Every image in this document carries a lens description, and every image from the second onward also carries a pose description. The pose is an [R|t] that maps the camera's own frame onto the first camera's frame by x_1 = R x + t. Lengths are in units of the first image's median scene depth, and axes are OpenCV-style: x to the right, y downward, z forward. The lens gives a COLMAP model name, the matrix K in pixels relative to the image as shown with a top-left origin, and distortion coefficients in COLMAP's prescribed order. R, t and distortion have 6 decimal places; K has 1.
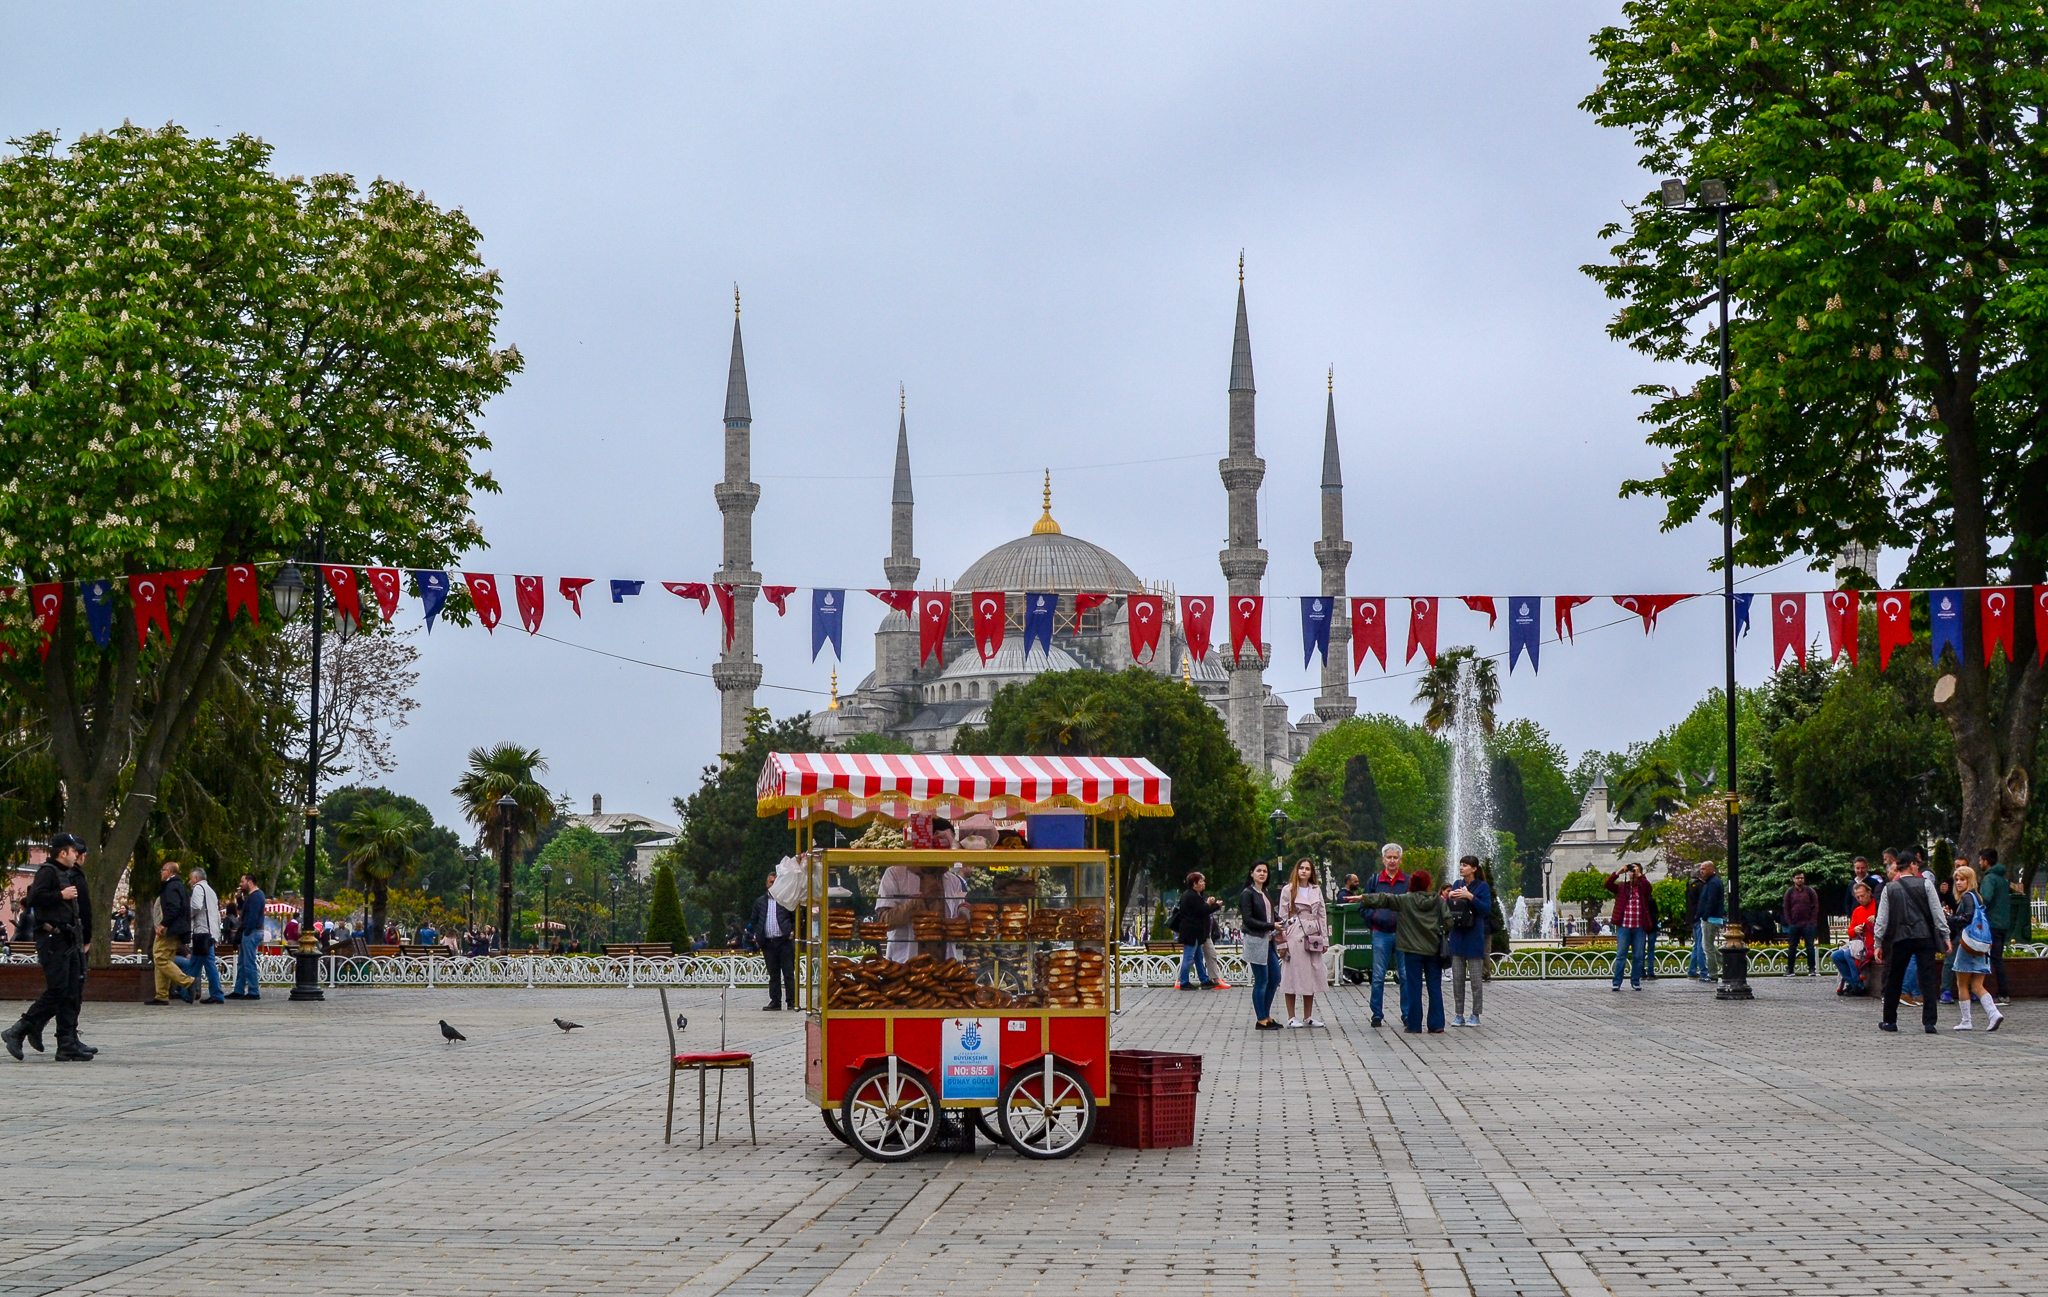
lens RADIAL K [[3092.0, 0, 1025.8], [0, 3092.0, 648.9], [0, 0, 1]] dist [0.004595, 0.000000]
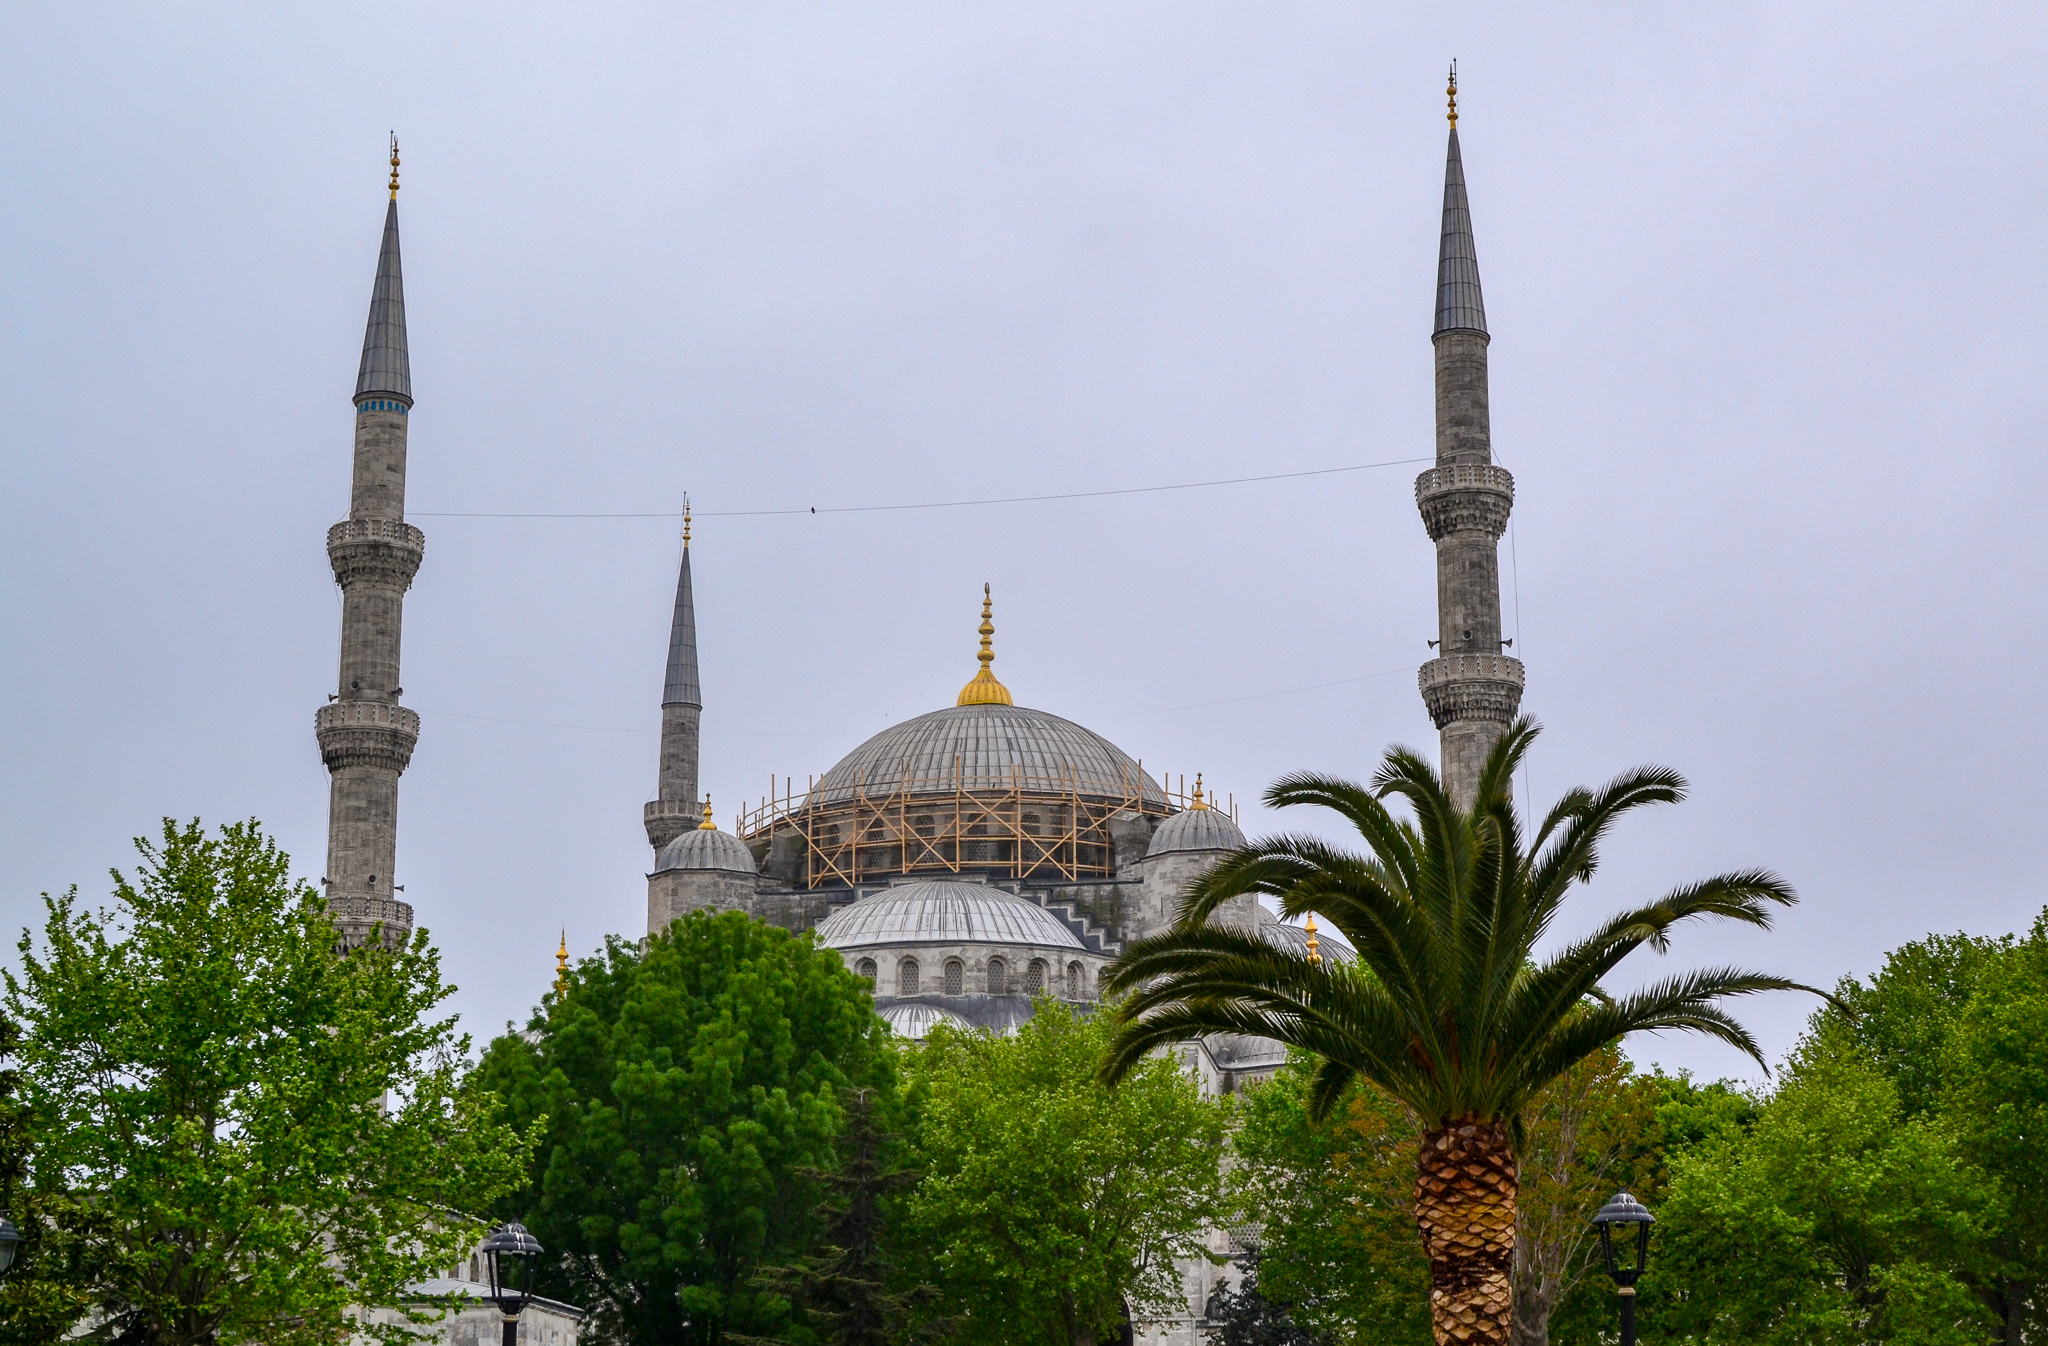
lens RADIAL K [[3351.9, 0, 1021.1], [0, 3351.9, 671.5], [0, 0, 1]] dist [-0.193045, 0.000000]
pose [[0.995661, 0.026736, 0.089134, -0.039738], [-0.012792, 0.988069, -0.153479, 0.045131], [-0.092174, 0.151673, 0.984124, 0.493259]]
